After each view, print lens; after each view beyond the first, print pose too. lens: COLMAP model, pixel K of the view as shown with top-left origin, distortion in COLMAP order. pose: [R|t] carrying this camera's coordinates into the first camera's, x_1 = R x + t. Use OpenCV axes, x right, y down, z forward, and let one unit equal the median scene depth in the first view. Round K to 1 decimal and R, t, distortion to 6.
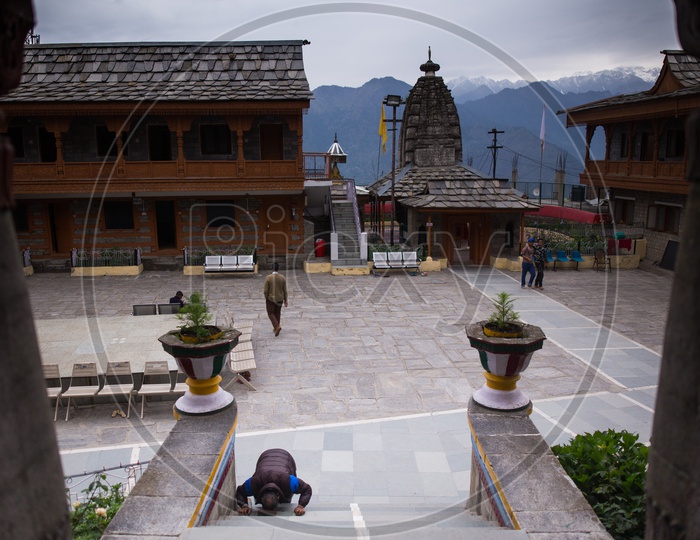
lens RADIAL K [[731.7, 0, 402.4], [0, 731.7, 270.1], [0, 0, 1]] dist [-0.048681, 0.016951]
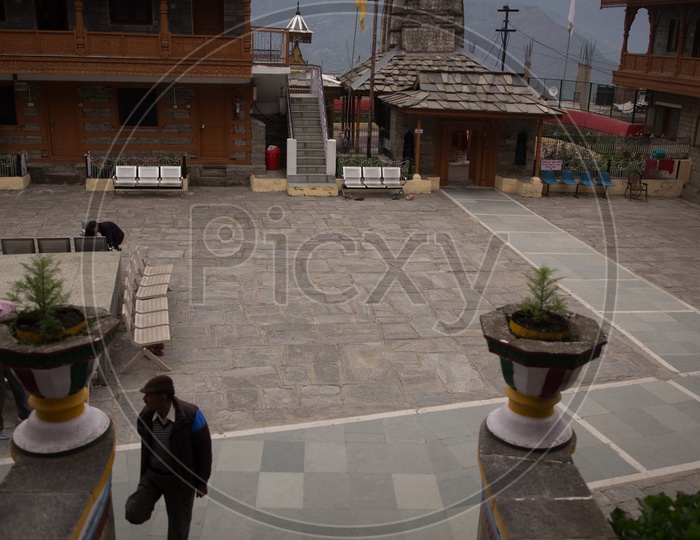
lens RADIAL K [[731.7, 0, 402.4], [0, 731.7, 270.1], [0, 0, 1]] dist [-0.048681, 0.016951]
pose [[0.998806, 0.031038, 0.037719, -0.004400], [-0.036434, 0.987706, 0.152015, -0.036574], [-0.032537, -0.153207, 0.987658, 0.244196]]
